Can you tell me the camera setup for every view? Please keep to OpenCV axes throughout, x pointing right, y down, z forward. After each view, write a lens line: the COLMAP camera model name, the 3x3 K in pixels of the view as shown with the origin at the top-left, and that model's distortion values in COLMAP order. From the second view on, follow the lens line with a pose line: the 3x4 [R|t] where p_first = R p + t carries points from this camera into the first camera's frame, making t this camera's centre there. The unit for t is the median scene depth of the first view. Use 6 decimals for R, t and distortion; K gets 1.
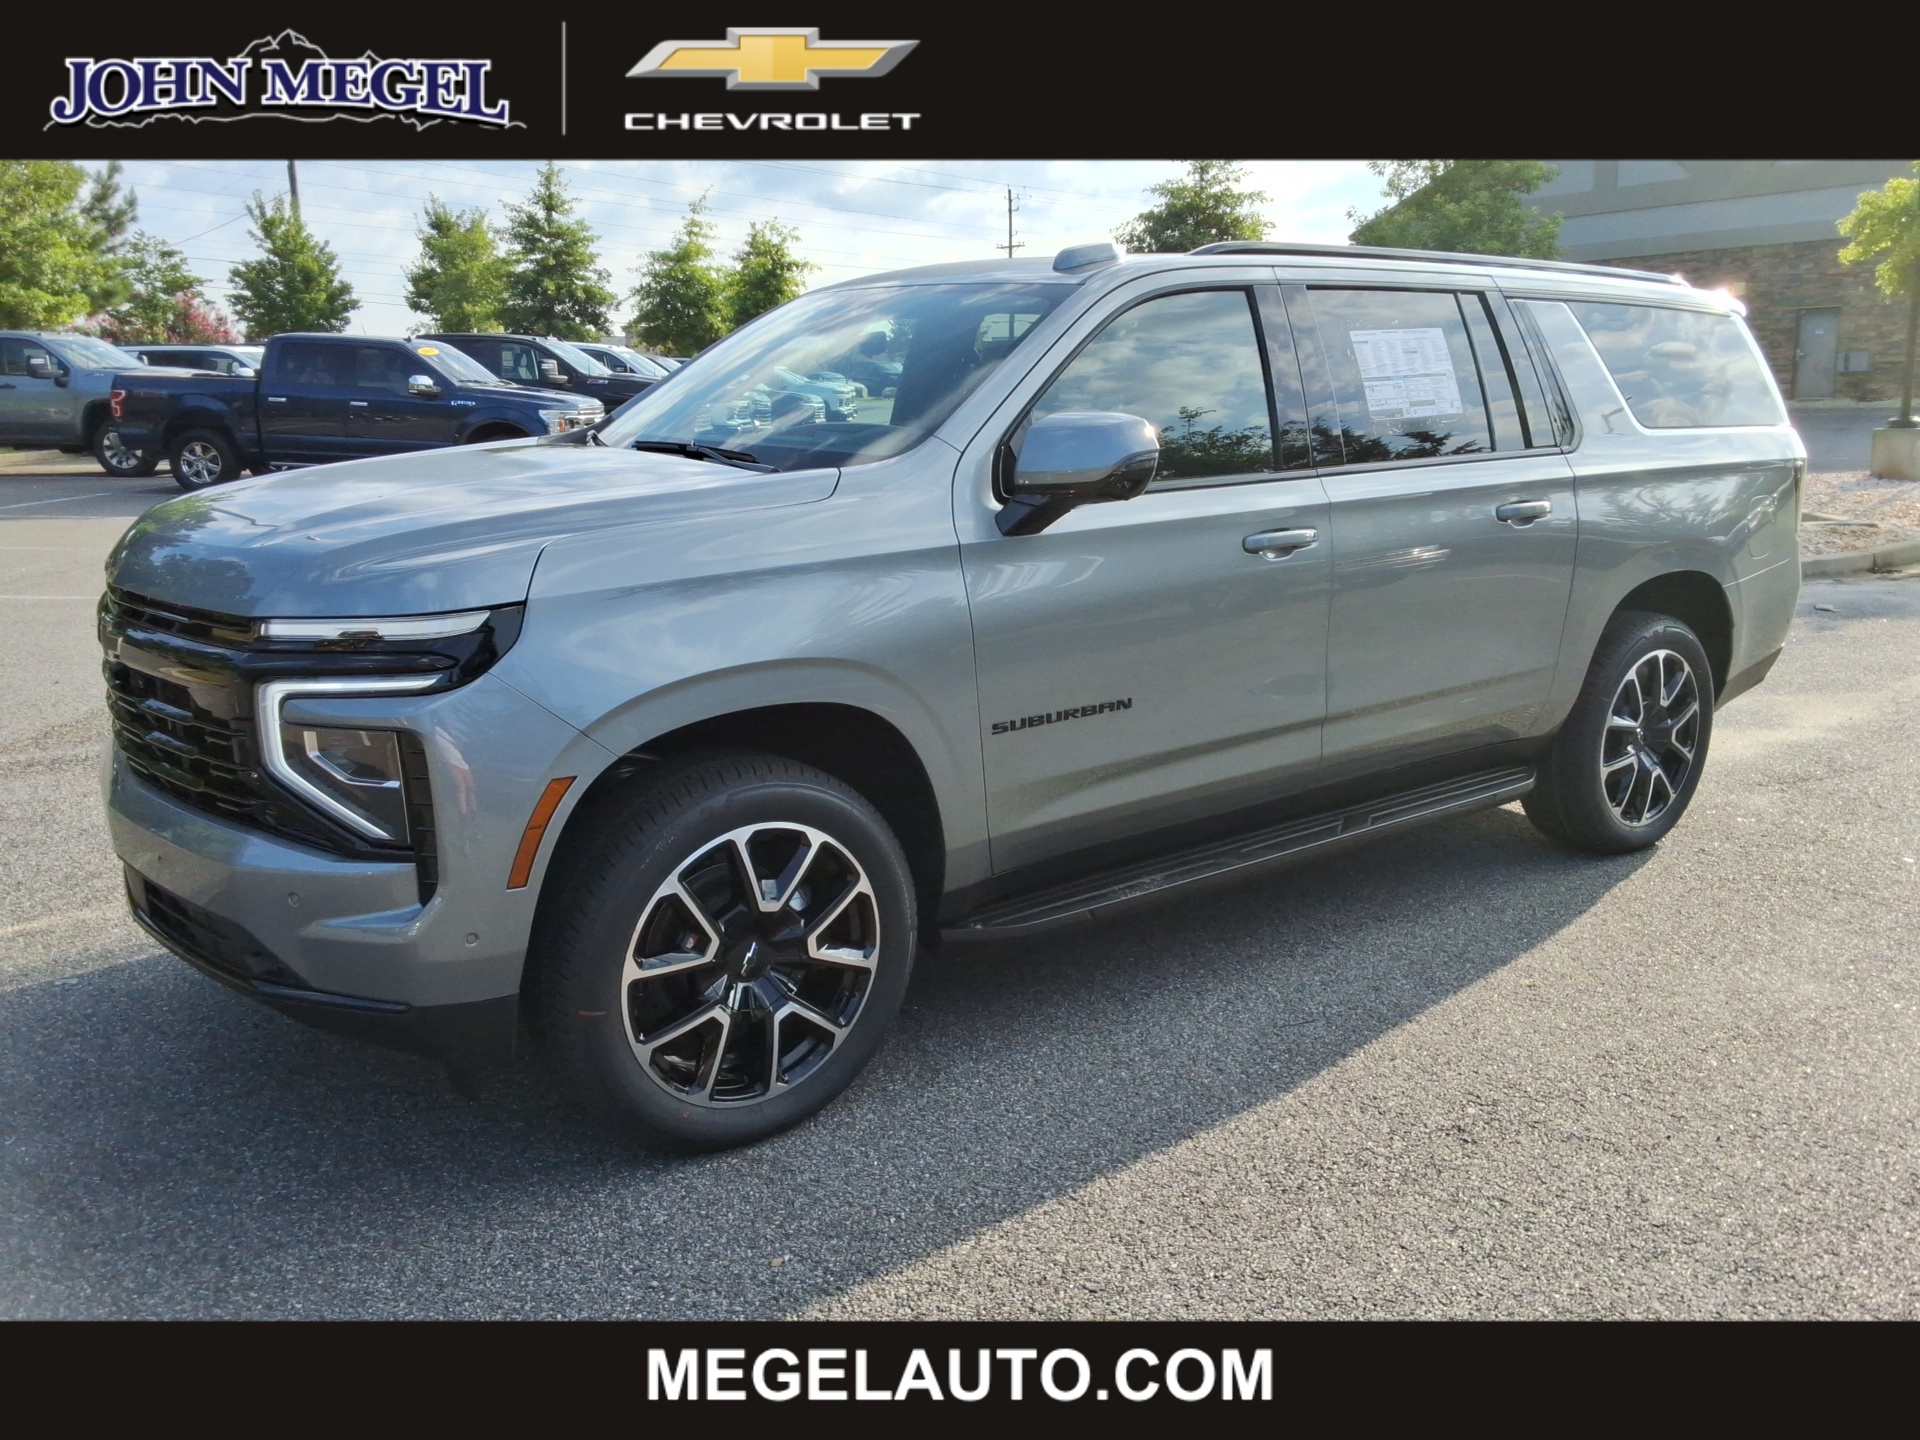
lens RADIAL K [[1544.2, 0, 963.8], [0, 1544.2, 707.4], [0, 0, 1]] dist [0.098239, -0.144881]
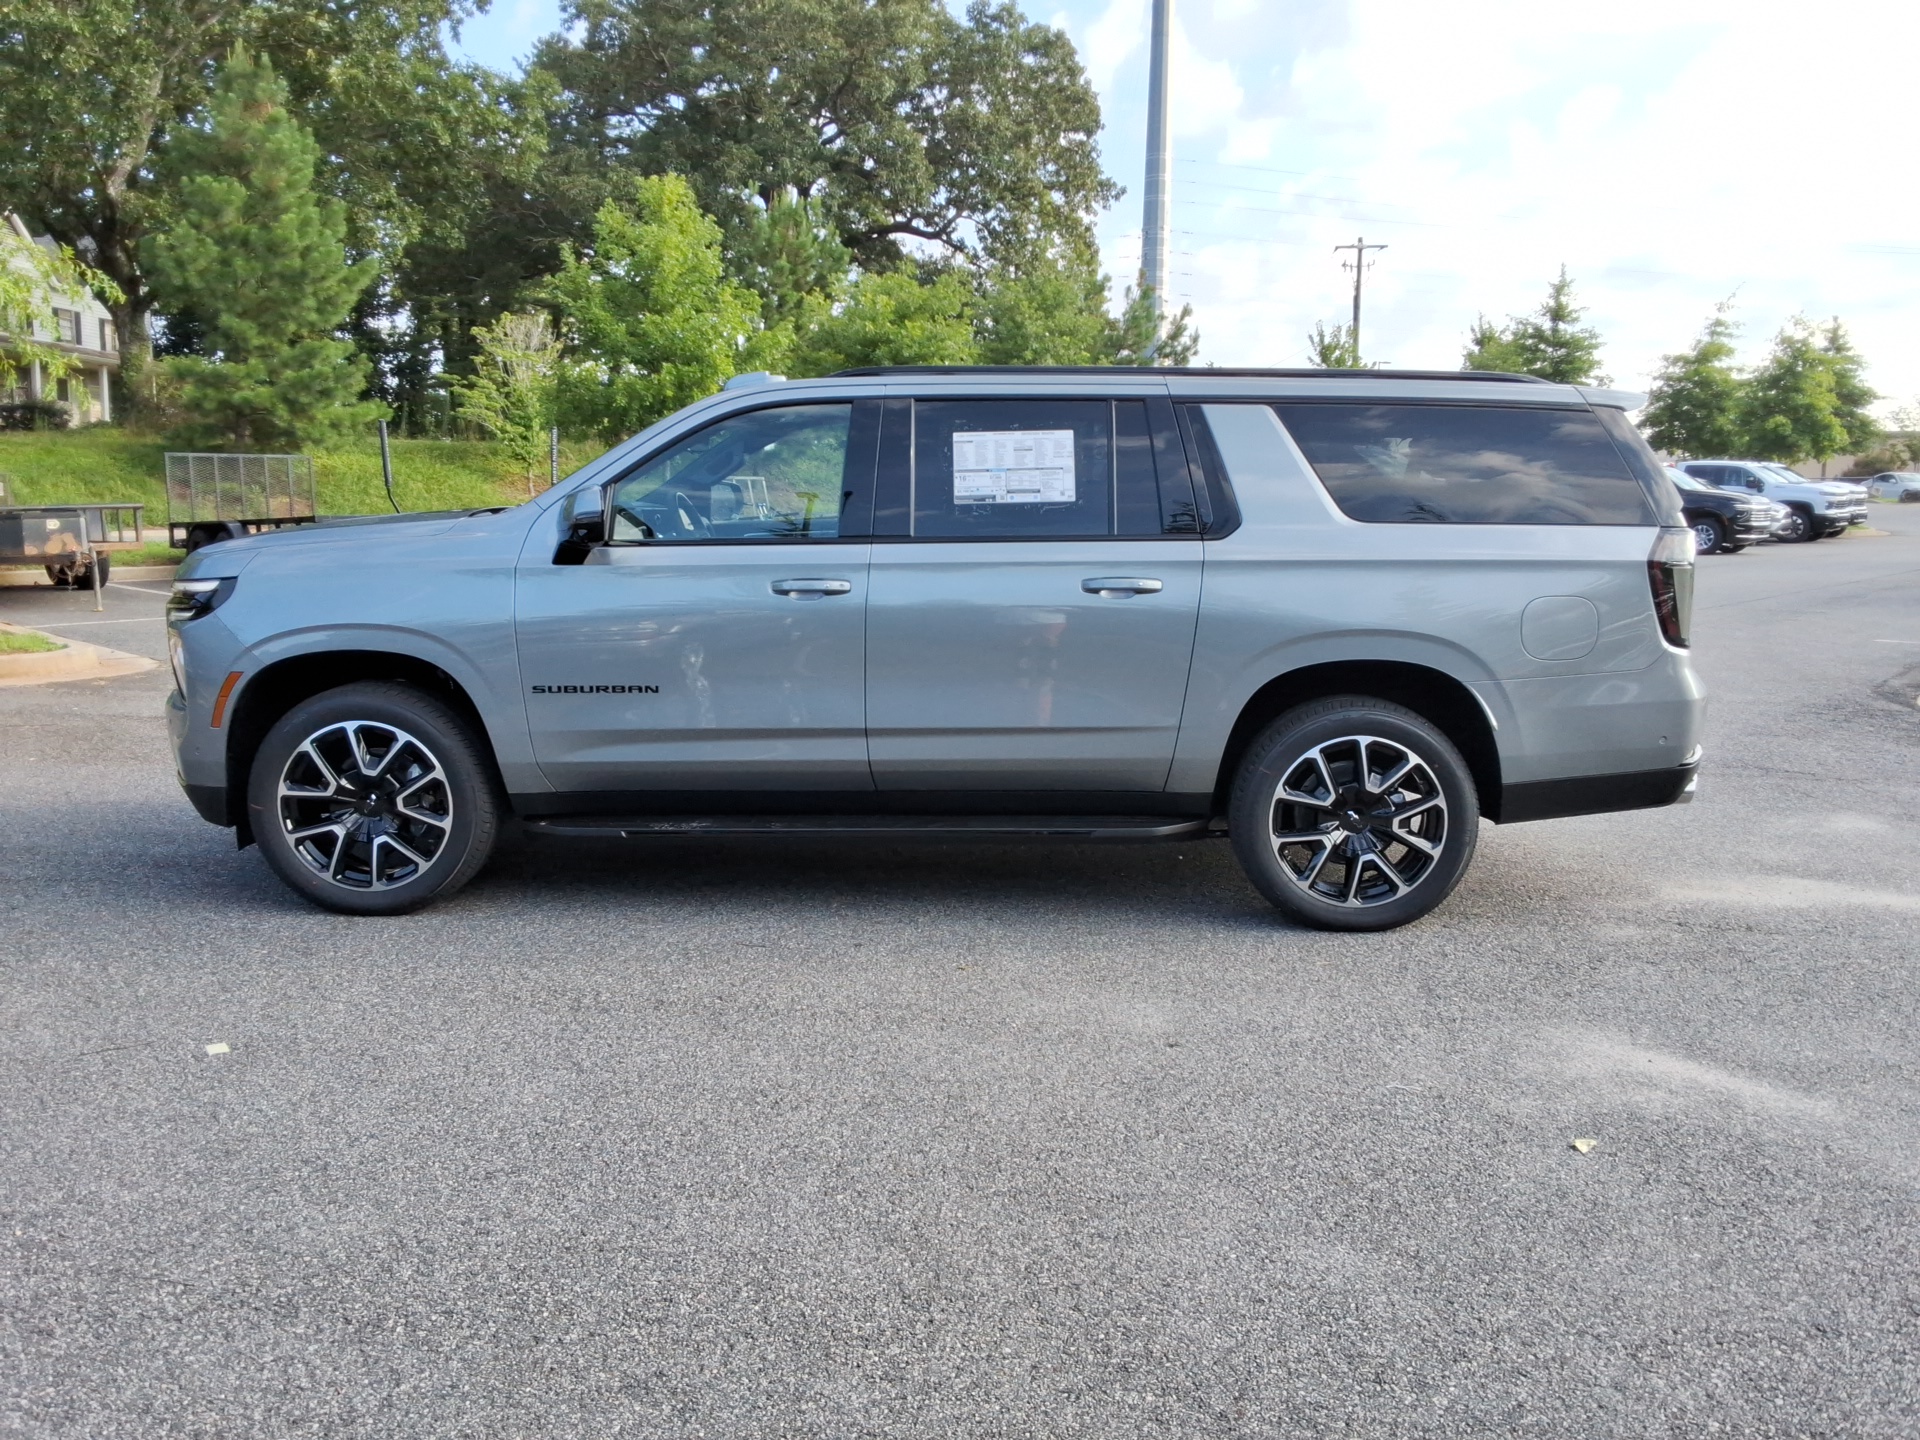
lens RADIAL K [[1544.2, 0, 988.5], [0, 1544.2, 703.2], [0, 0, 1]] dist [0.098239, -0.144881]
pose [[0.777735, 0.094451, -0.621455, 1.355343], [-0.137562, 0.990257, -0.021652, -0.001095], [0.613355, 0.102328, 0.783150, 0.077669]]
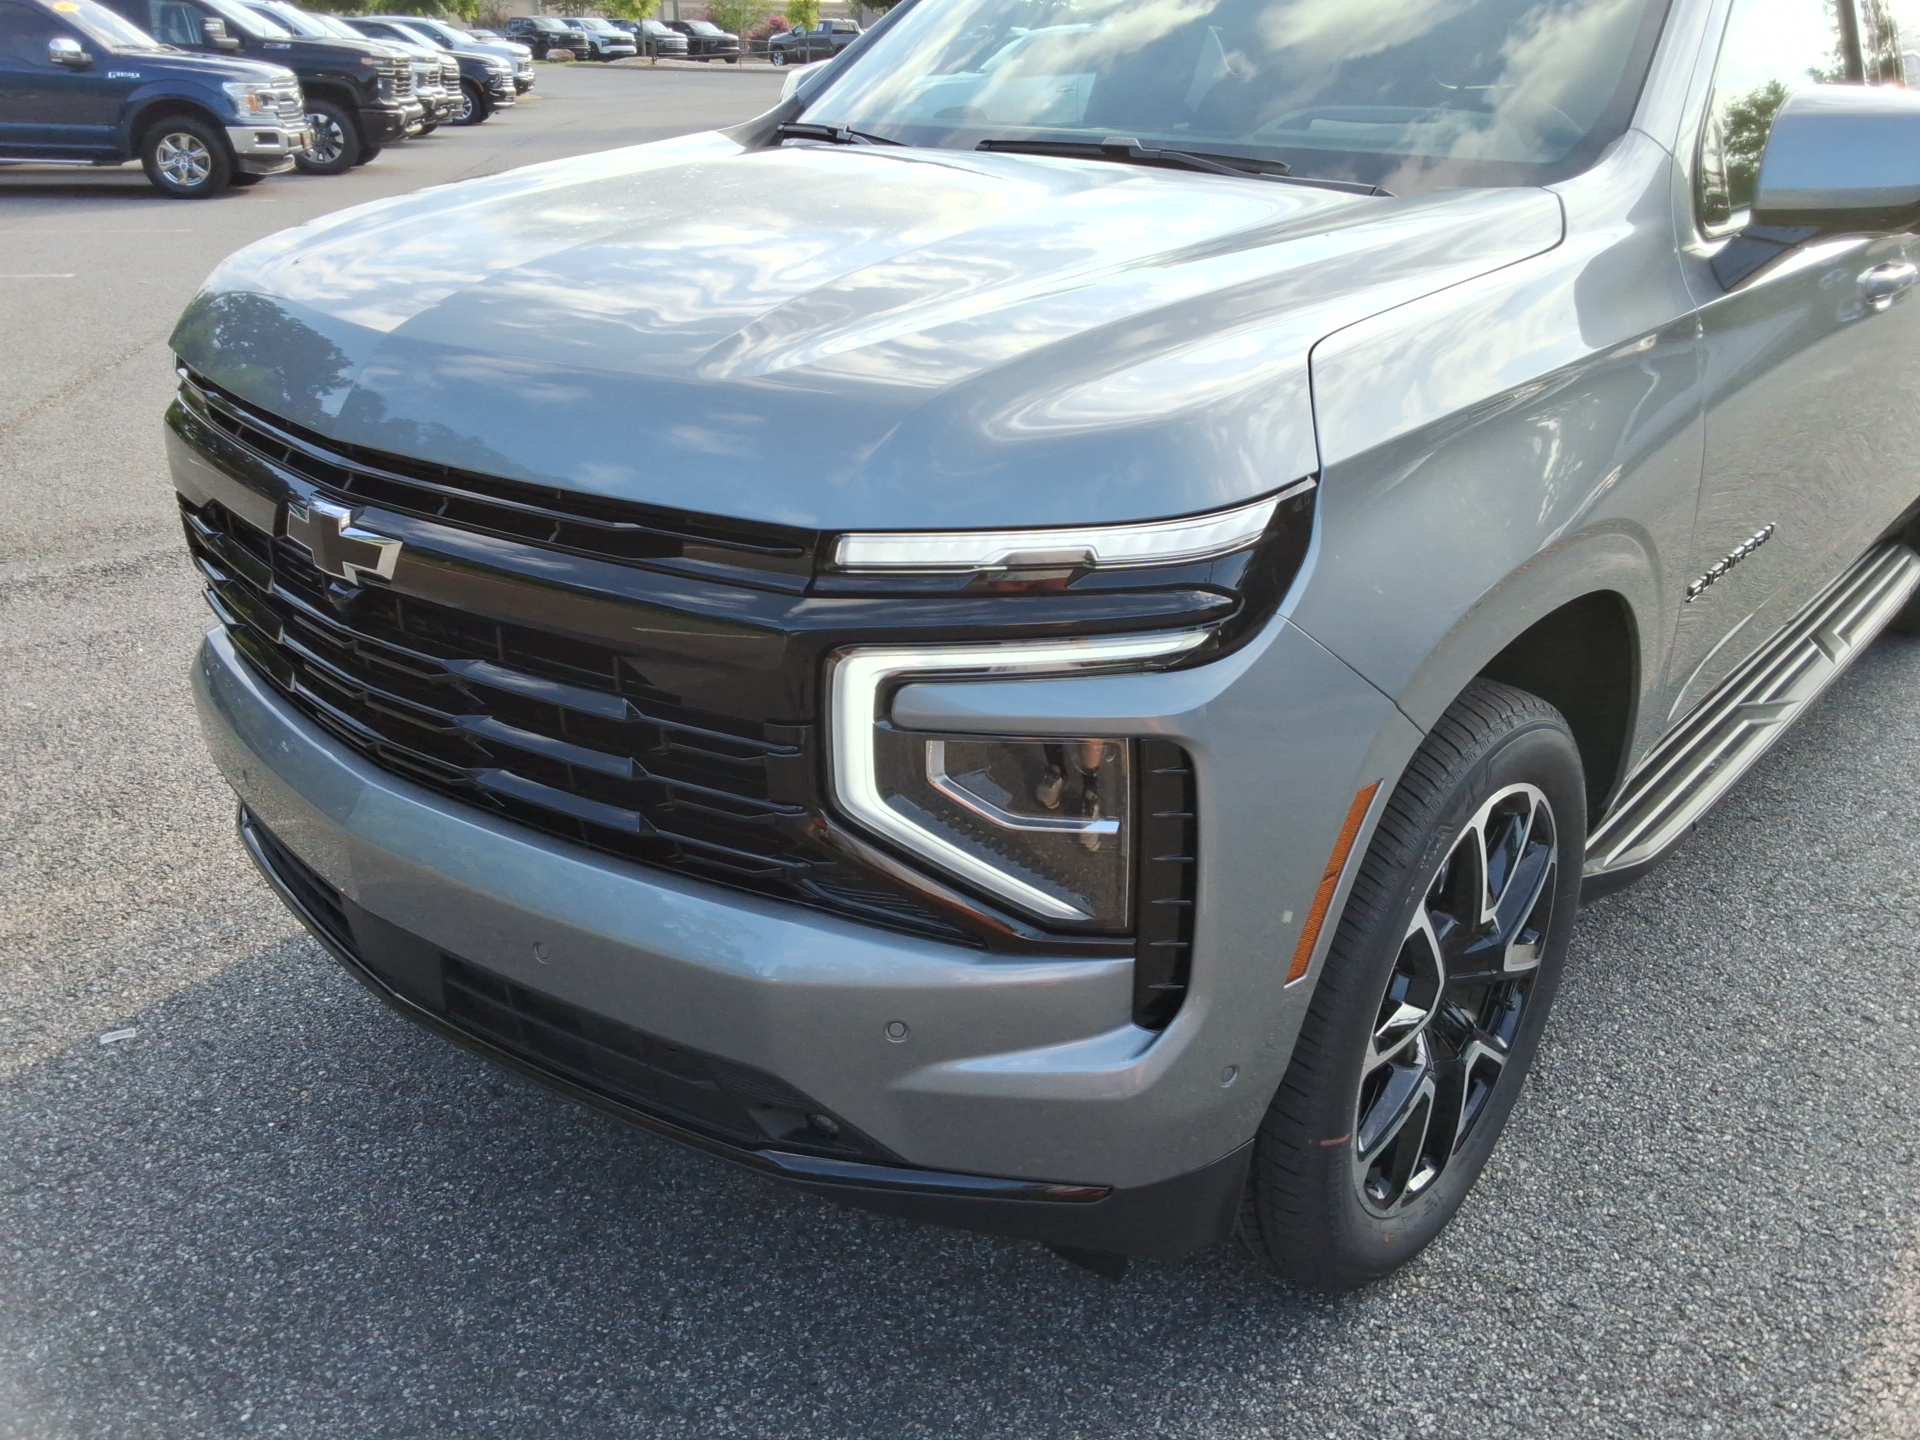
lens RADIAL K [[1544.2, 0, 960.8], [0, 1544.2, 712.7], [0, 0, 1]] dist [0.098239, -0.144881]
pose [[0.978260, -0.074045, 0.193711, -0.430840], [0.035615, 0.980194, 0.194812, -0.081203], [-0.204299, -0.183678, 0.961522, 0.415262]]
